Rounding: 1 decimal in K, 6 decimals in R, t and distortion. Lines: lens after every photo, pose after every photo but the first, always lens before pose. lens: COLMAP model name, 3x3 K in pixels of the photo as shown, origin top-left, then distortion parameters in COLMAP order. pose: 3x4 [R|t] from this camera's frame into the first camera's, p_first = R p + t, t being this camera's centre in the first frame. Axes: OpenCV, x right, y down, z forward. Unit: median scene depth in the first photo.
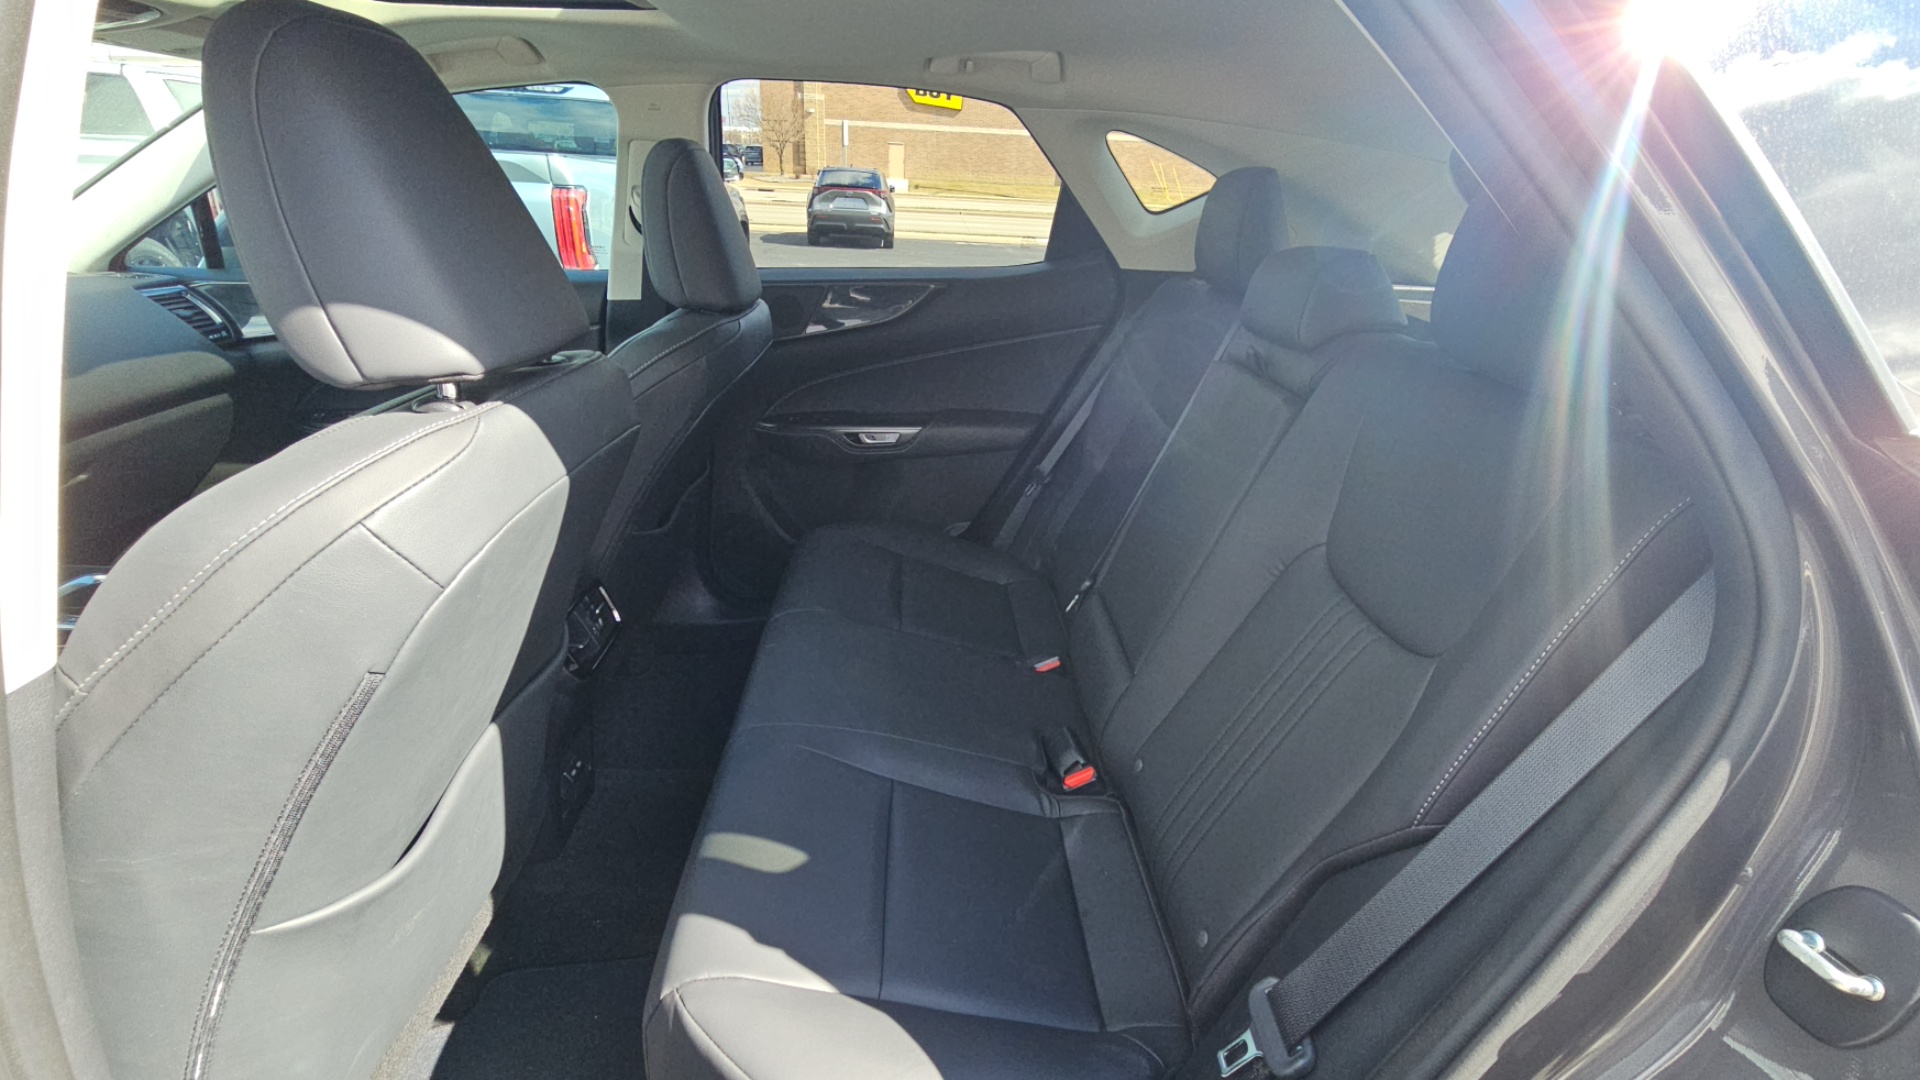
lens RADIAL K [[855.2, 0, 948.4], [0, 855.2, 571.0], [0, 0, 1]] dist [0.006313, -0.007358]
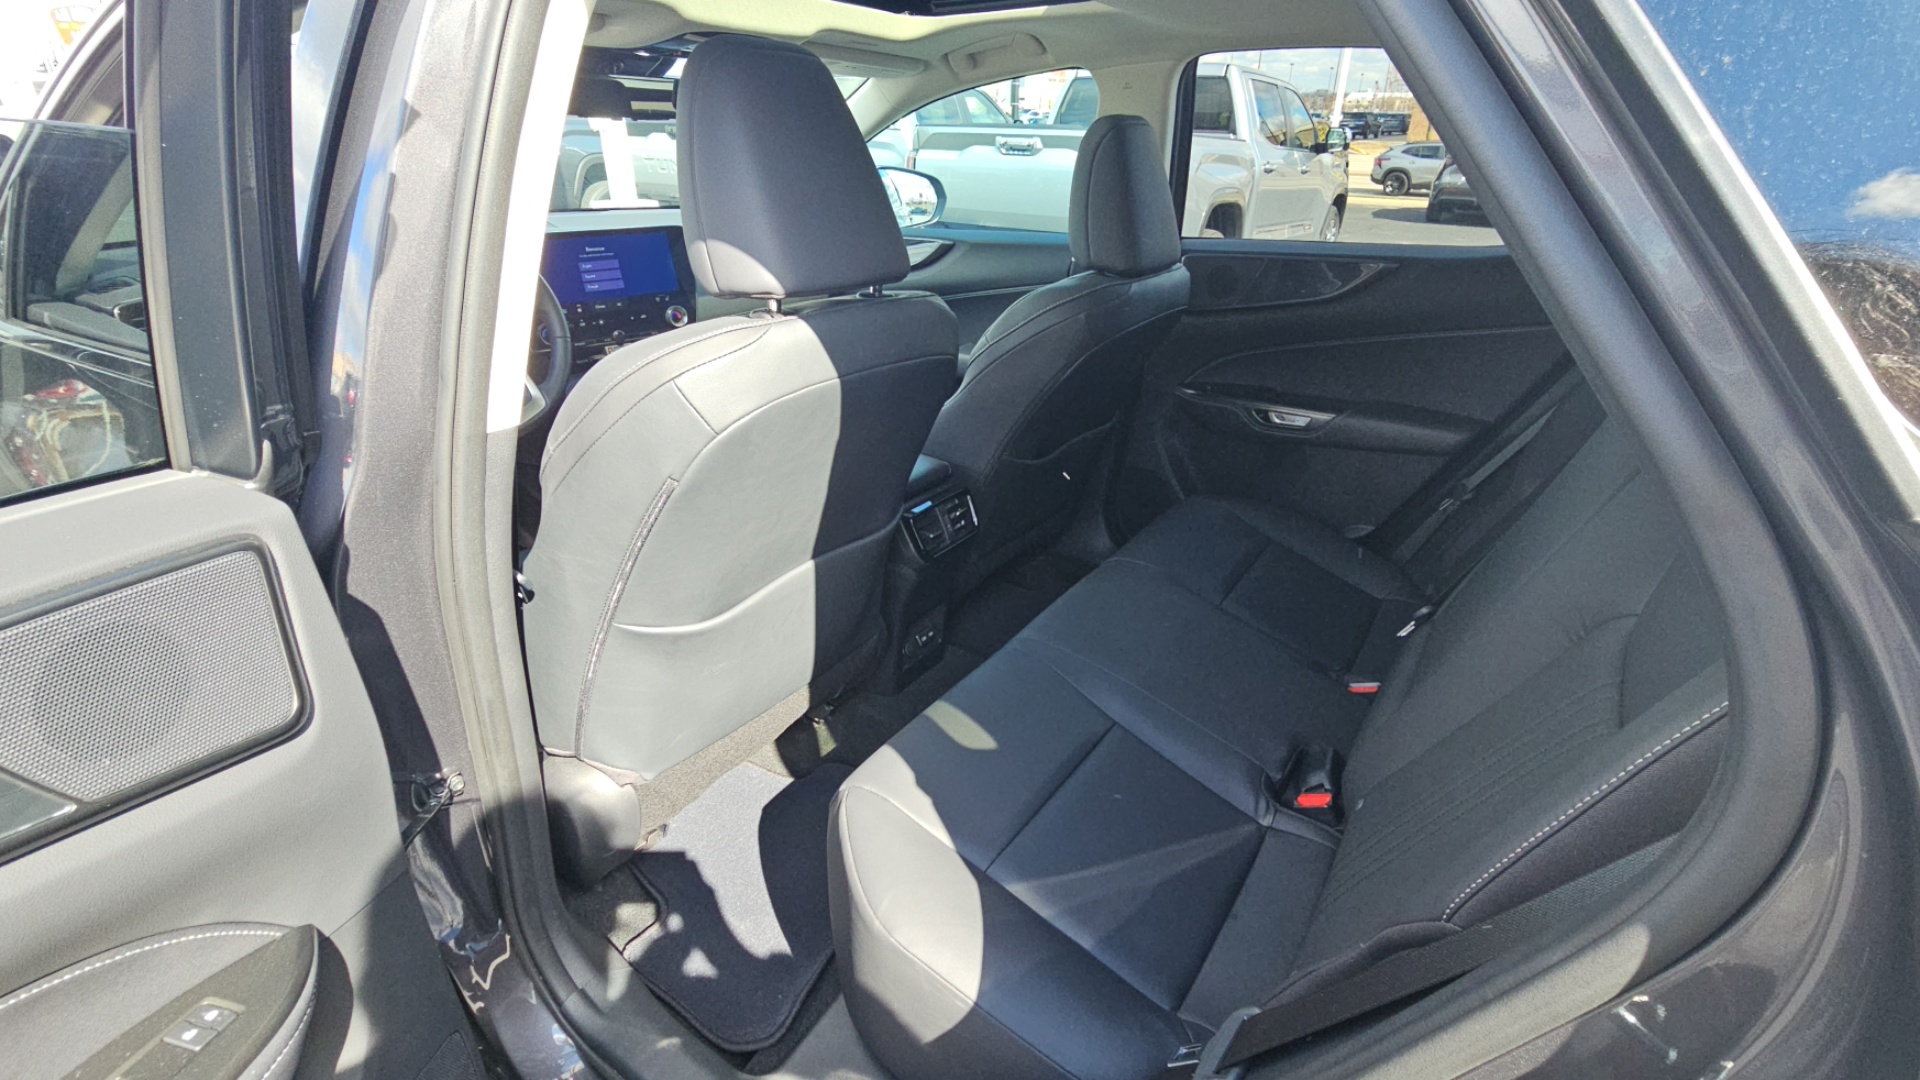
lens RADIAL K [[855.2, 0, 984.1], [0, 855.2, 573.0], [0, 0, 1]] dist [0.006313, -0.007358]
pose [[0.791333, 0.255202, -0.555575, 0.314631], [-0.239507, 0.965485, 0.102353, -0.004887], [0.562520, 0.052069, 0.825142, 0.019282]]
